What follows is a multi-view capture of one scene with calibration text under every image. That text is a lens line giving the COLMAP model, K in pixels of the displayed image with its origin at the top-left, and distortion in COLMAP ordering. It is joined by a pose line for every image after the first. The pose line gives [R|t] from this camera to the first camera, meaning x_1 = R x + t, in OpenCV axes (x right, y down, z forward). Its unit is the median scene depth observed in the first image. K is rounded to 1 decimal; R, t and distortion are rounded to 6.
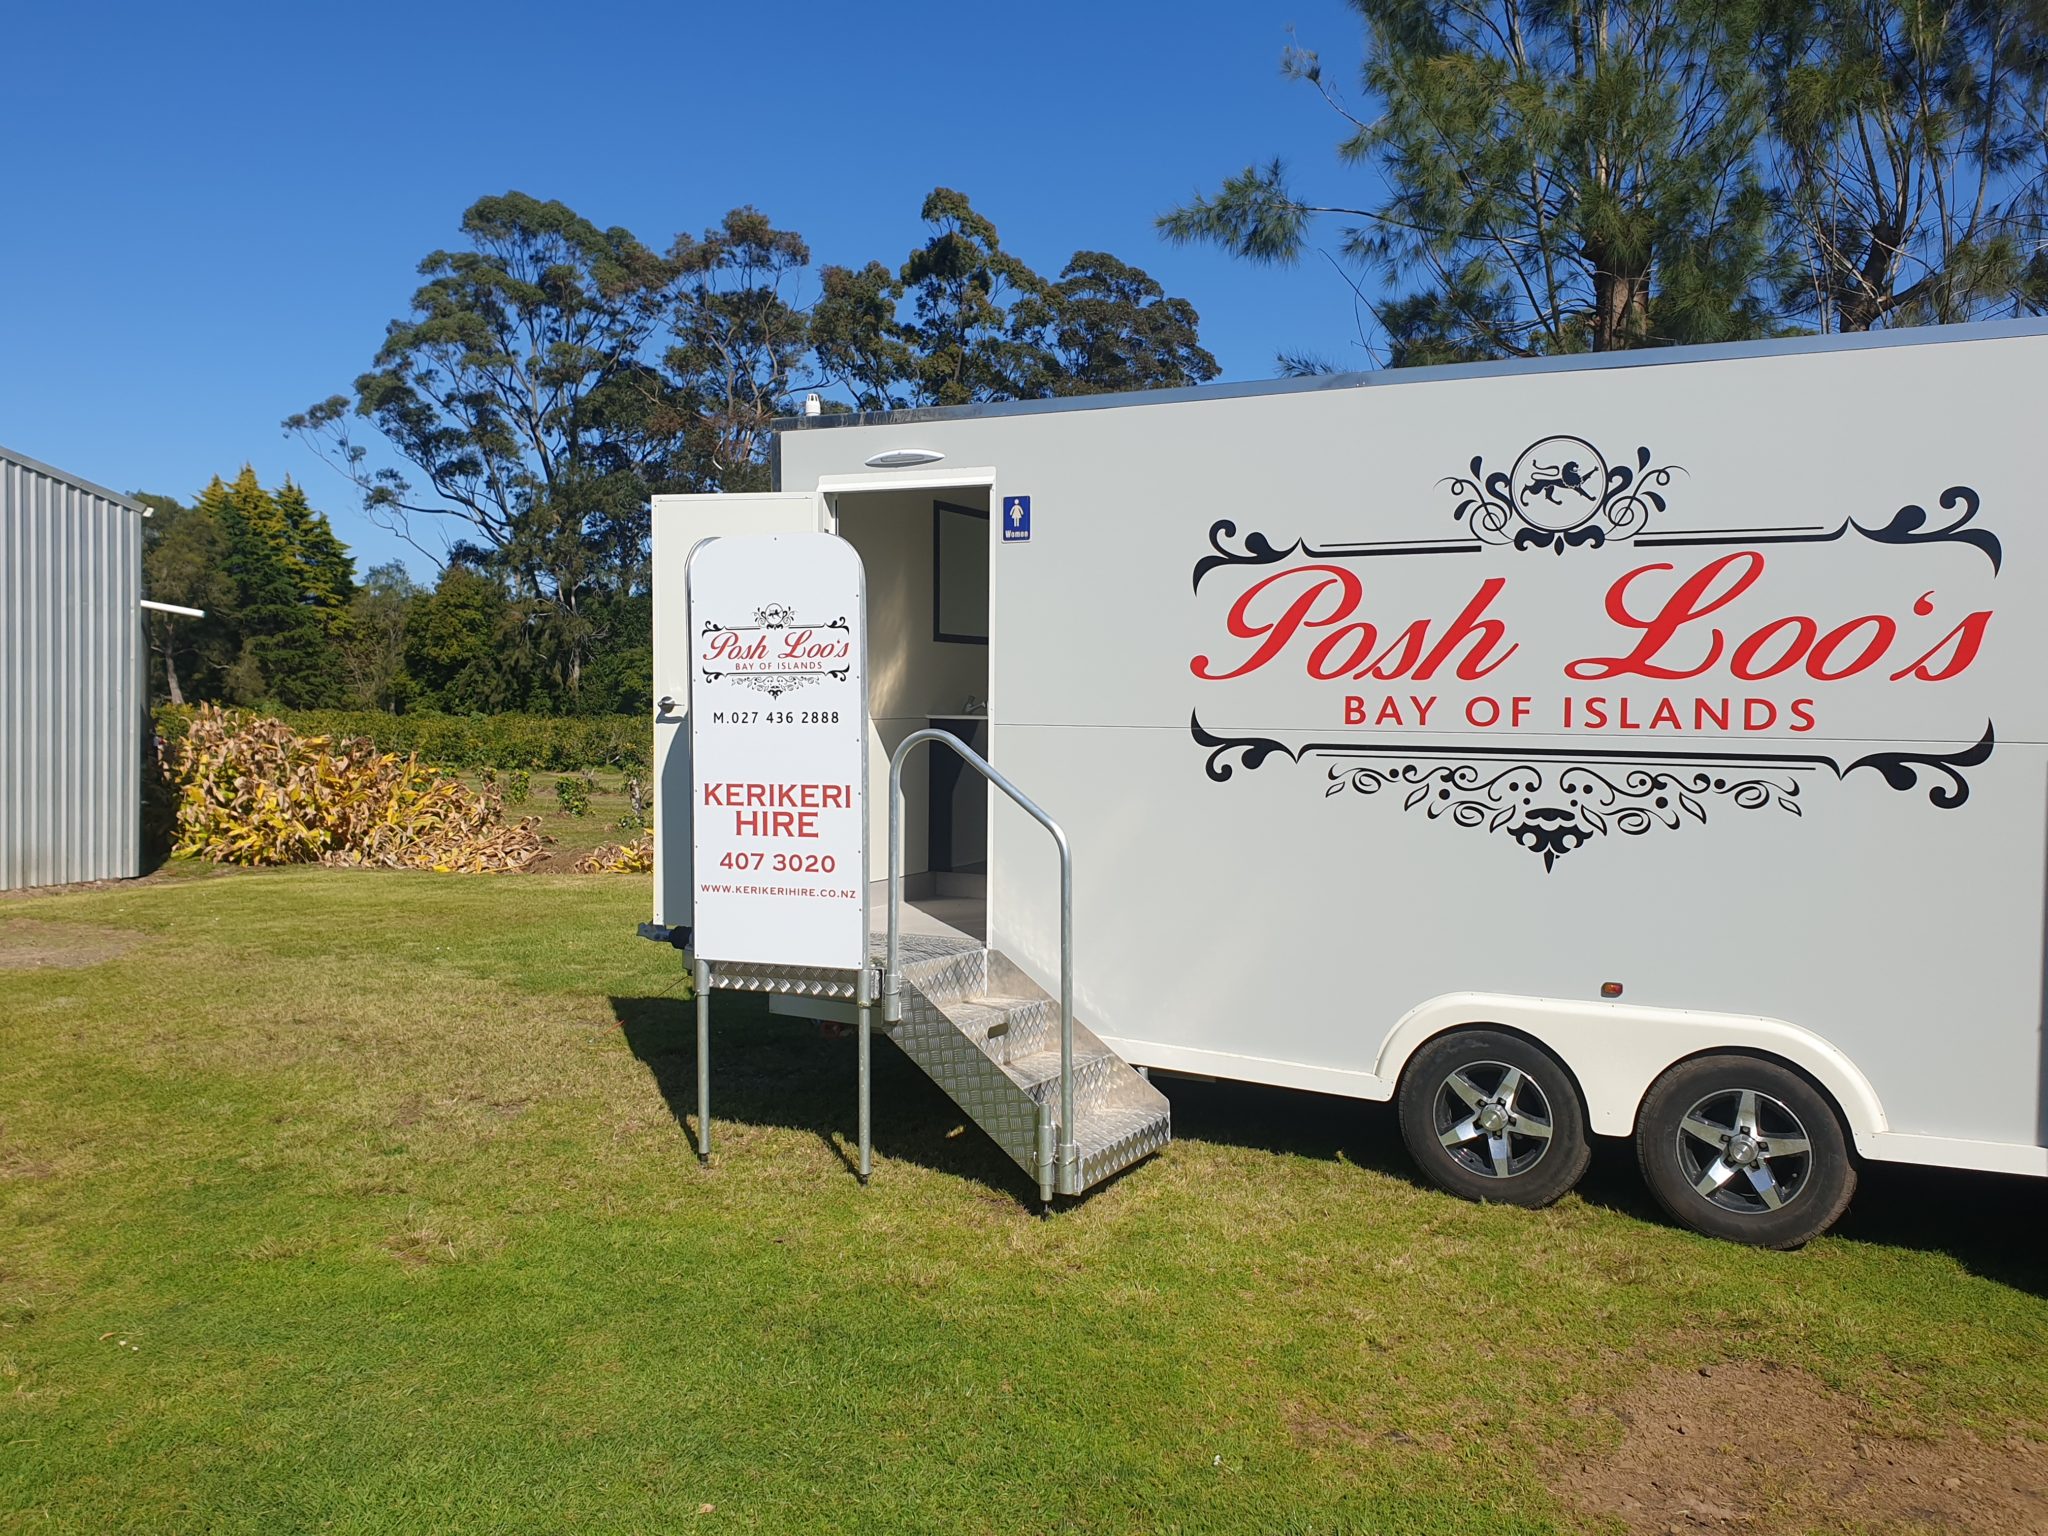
lens RADIAL K [[1720.8, 0, 1020.6], [0, 1720.8, 758.5], [0, 0, 1]] dist [0.114796, -0.255093]
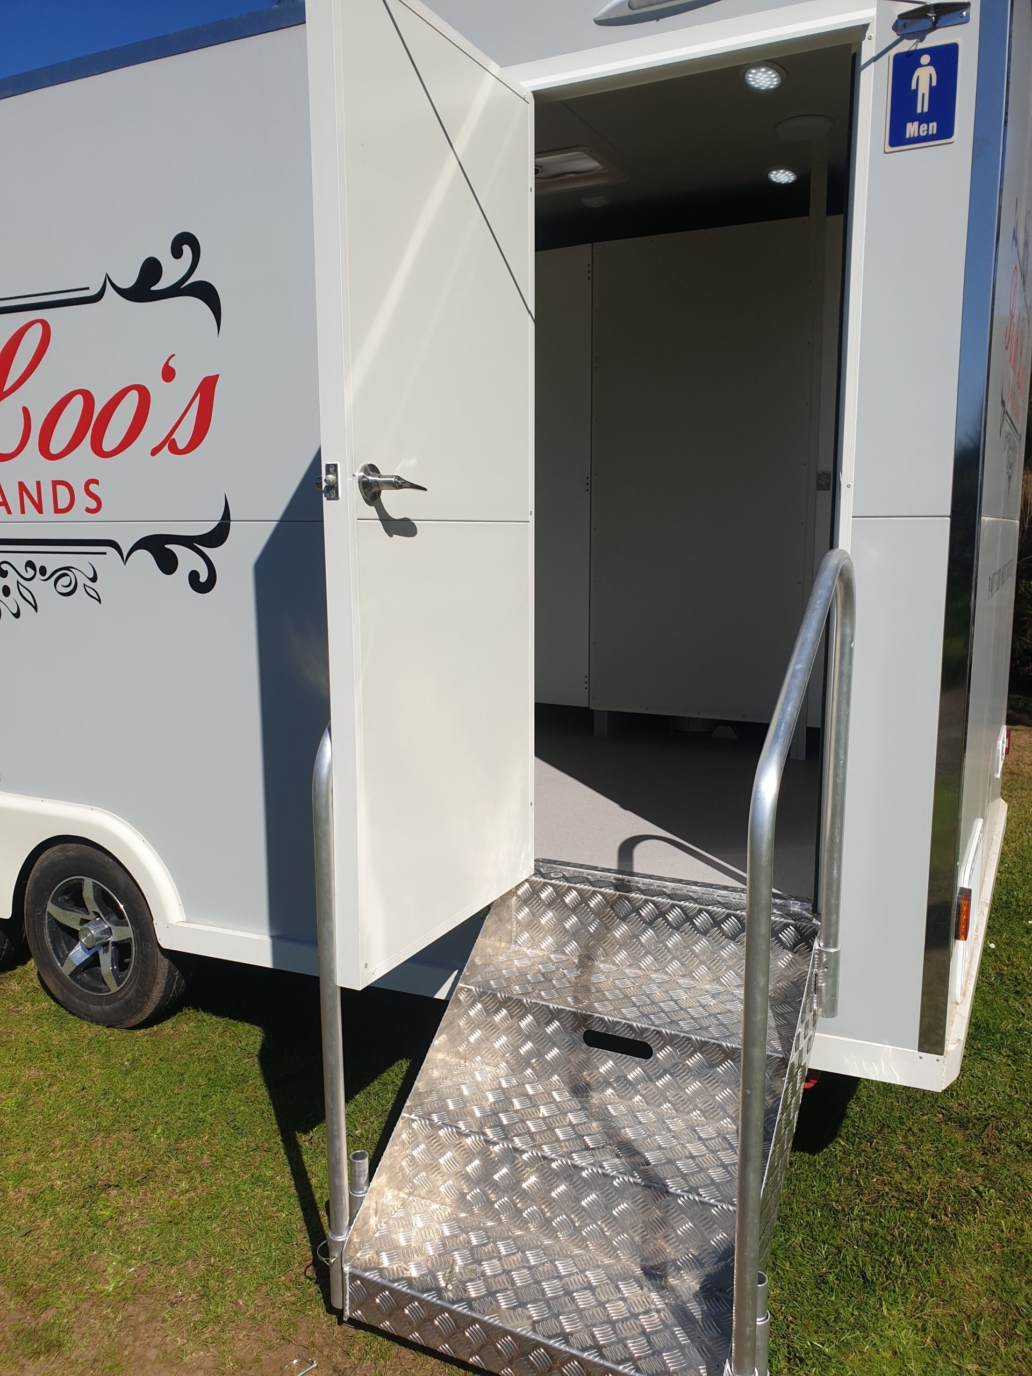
lens RADIAL K [[1092.5, 0, 514.7], [0, 1092.5, 710.7], [0, 0, 1]] dist [-0.001688, 0.002929]
pose [[0.999861, -0.015980, 0.004651, 0.603176], [0.015192, 0.990439, 0.137114, 0.011318], [-0.006798, -0.137024, 0.990544, 0.352913]]
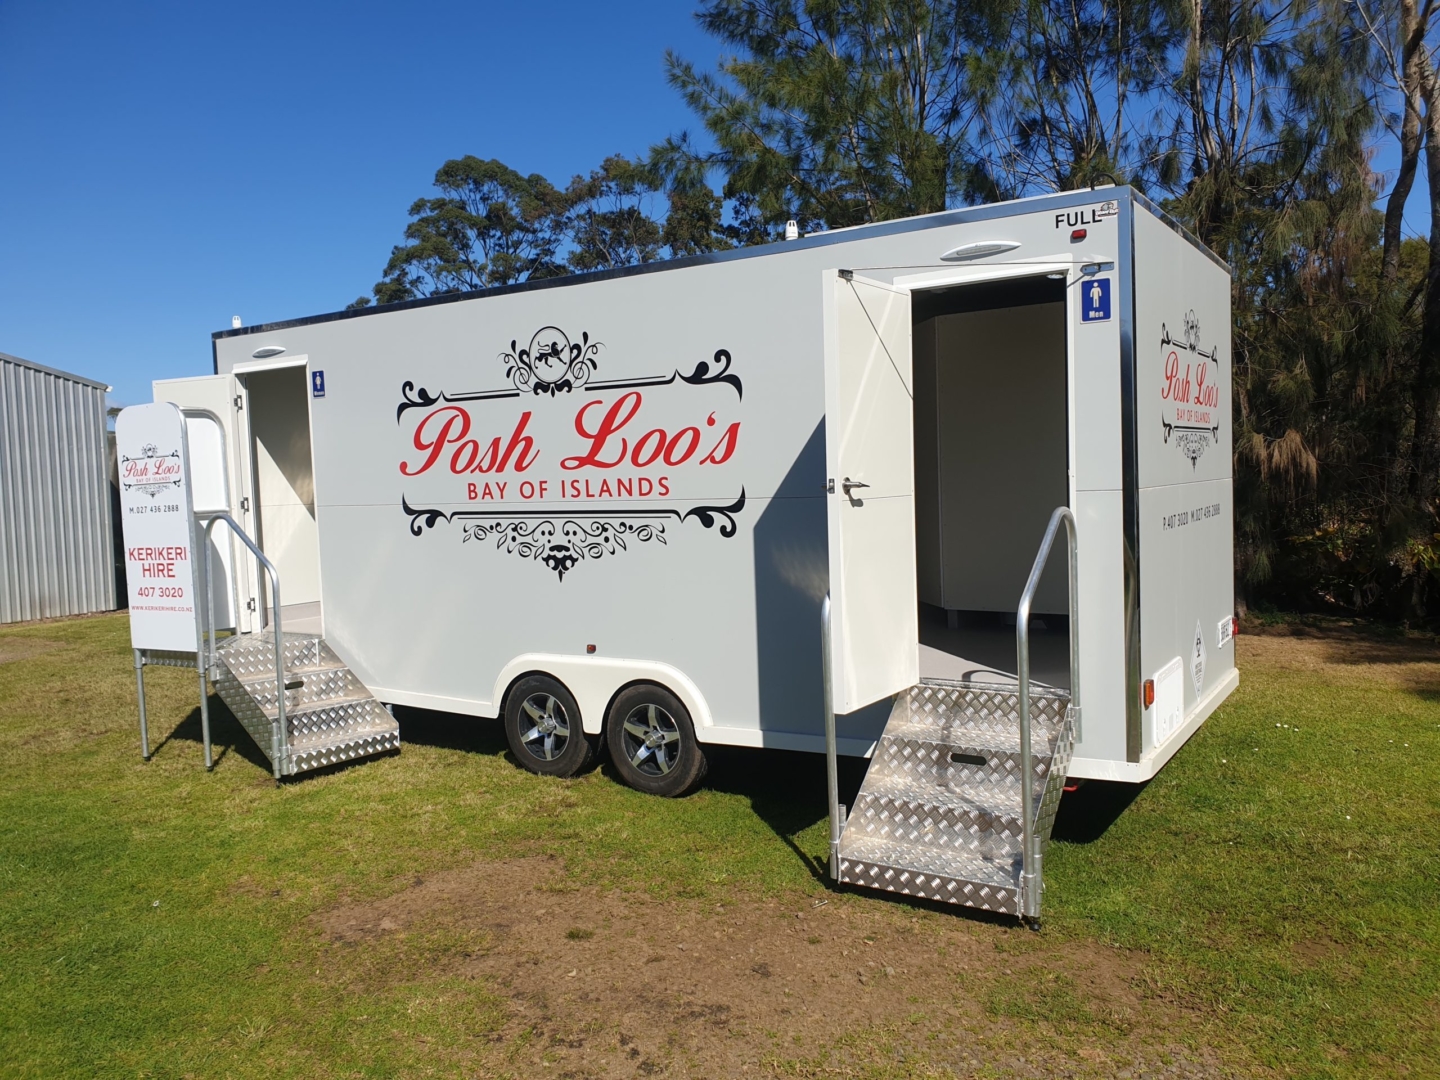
lens RADIAL K [[1134.2, 0, 729.1], [0, 1134.2, 543.9], [0, 0, 1]] dist [0.168284, -0.379793]
pose [[0.993713, -0.038443, -0.105148, 0.563260], [0.041559, 0.998755, 0.027604, 0.003280], [0.103956, -0.031801, 0.994073, -0.098365]]
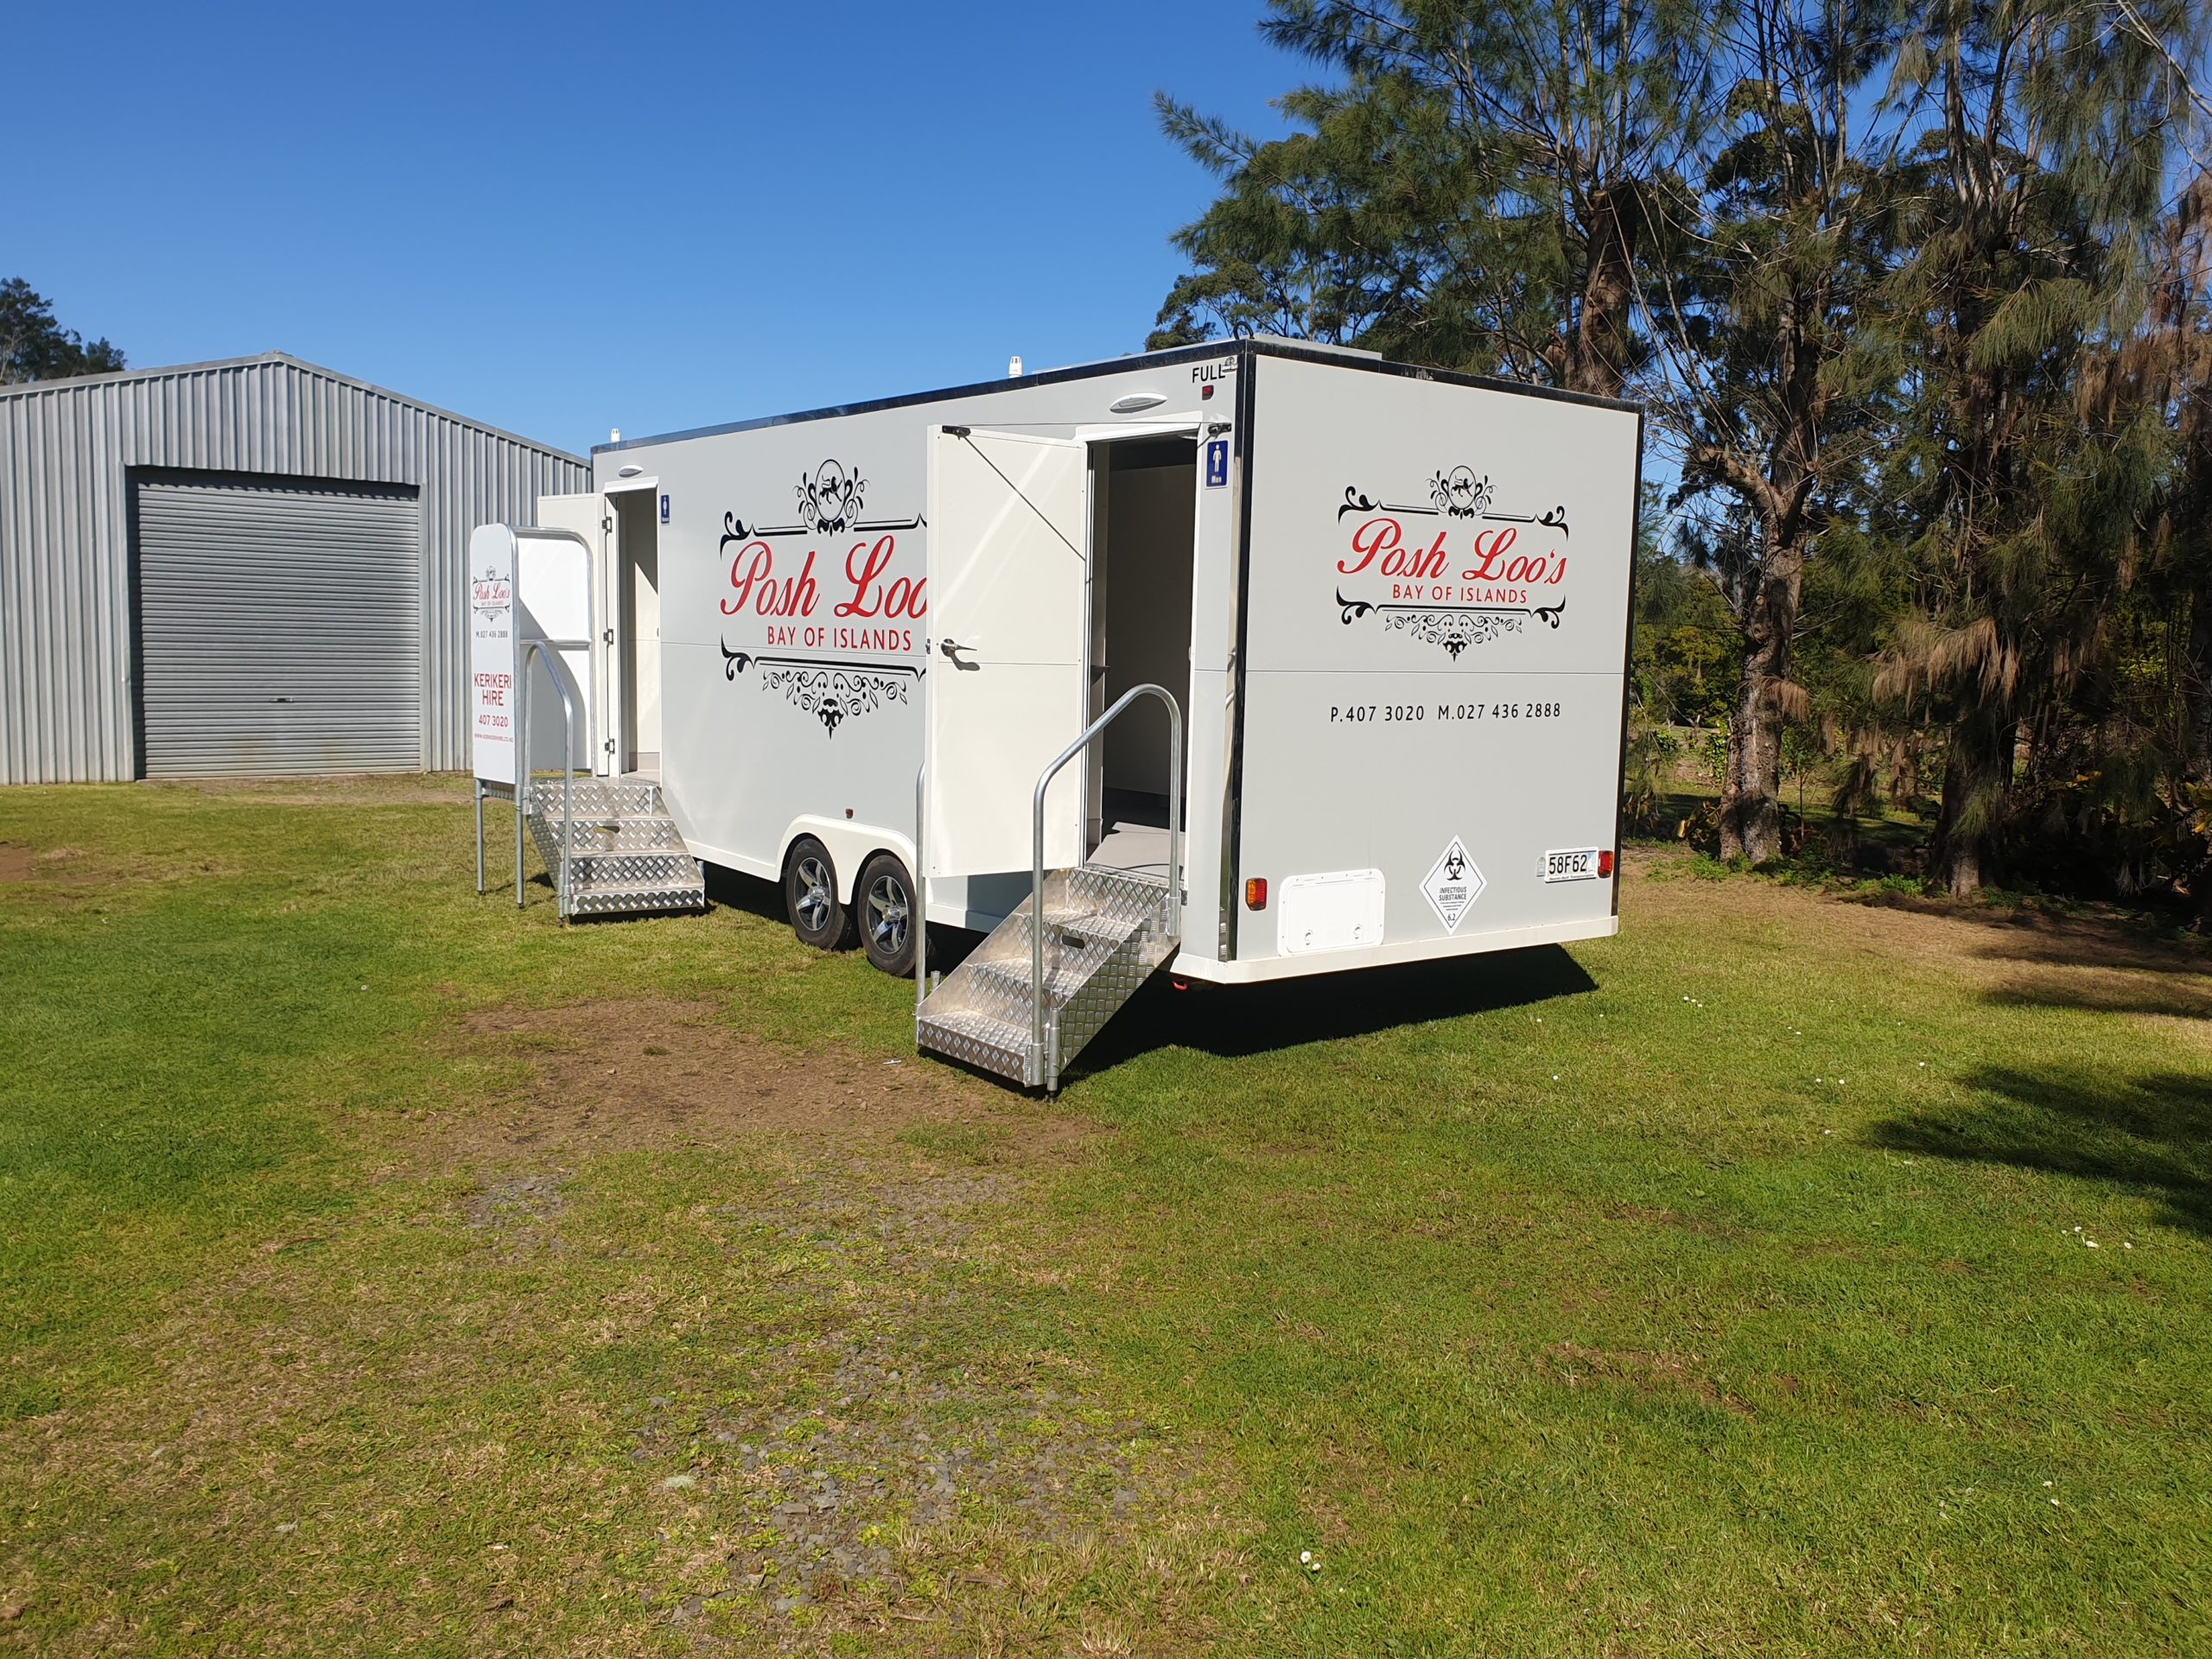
lens RADIAL K [[1779.8, 0, 1106.0], [0, 1779.8, 829.5], [0, 0, 1]] dist [0.126445, -0.000786]
pose [[0.906136, 0.057597, -0.419048, 1.164385], [-0.028454, 0.996742, 0.075472, 0.016667], [0.422029, -0.056464, 0.904822, -0.355899]]
